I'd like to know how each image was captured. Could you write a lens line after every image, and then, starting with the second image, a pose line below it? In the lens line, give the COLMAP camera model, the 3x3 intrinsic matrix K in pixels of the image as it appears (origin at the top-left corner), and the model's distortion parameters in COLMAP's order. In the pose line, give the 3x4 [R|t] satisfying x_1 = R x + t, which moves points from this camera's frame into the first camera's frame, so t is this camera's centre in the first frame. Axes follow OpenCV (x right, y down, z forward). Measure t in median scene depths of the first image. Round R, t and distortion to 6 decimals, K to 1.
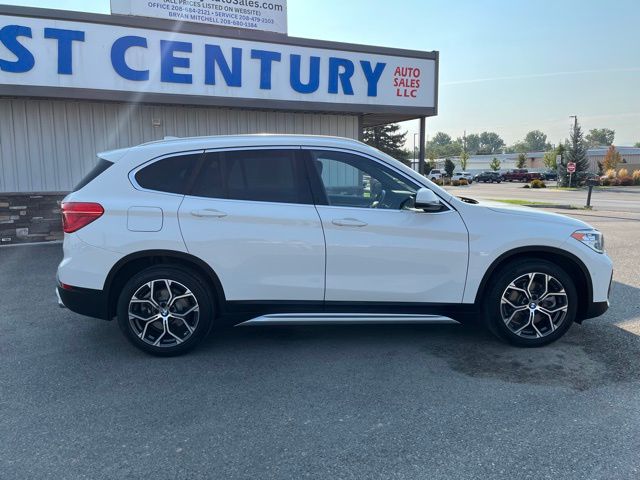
lens RADIAL K [[487.2, 0, 314.3], [0, 487.2, 234.4], [0, 0, 1]] dist [0.058673, -0.075544]
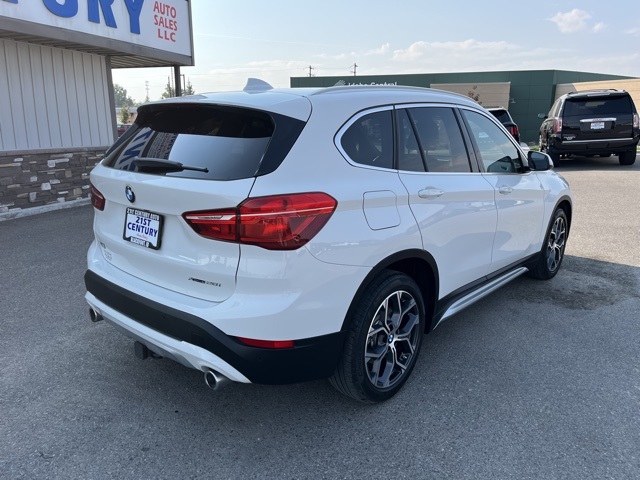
lens RADIAL K [[487.2, 0, 326.9], [0, 487.2, 235.0], [0, 0, 1]] dist [0.058673, -0.075544]
pose [[0.682122, -0.148407, 0.716020, -0.397576], [0.083062, 0.988576, 0.125768, -0.039306], [-0.726505, -0.026315, 0.686657, 0.272349]]
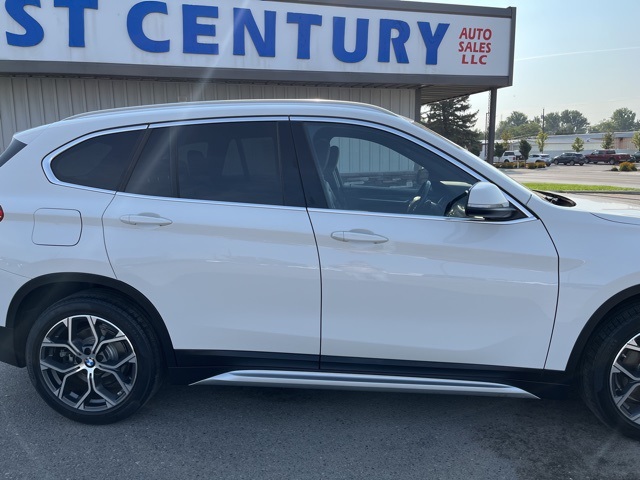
lens RADIAL K [[487.2, 0, 312.6], [0, 487.2, 234.4], [0, 0, 1]] dist [0.058673, -0.075544]
pose [[0.990824, 0.015615, -0.134253, 0.044690], [-0.011088, 0.999347, 0.034398, -0.022107], [0.134703, -0.032594, 0.990350, 0.168261]]
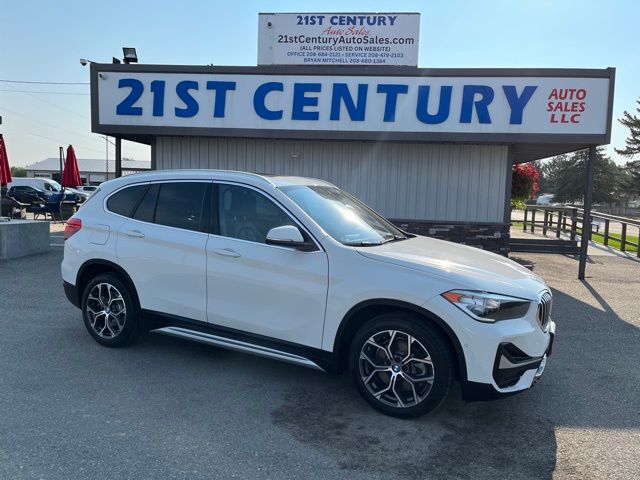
lens RADIAL K [[487.2, 0, 313.2], [0, 487.2, 236.2], [0, 0, 1]] dist [0.058673, -0.075544]
pose [[0.862635, 0.080389, -0.499398, 0.351925], [-0.105903, 0.994113, -0.022908, -0.025554], [0.494616, 0.072649, 0.866070, 0.075437]]
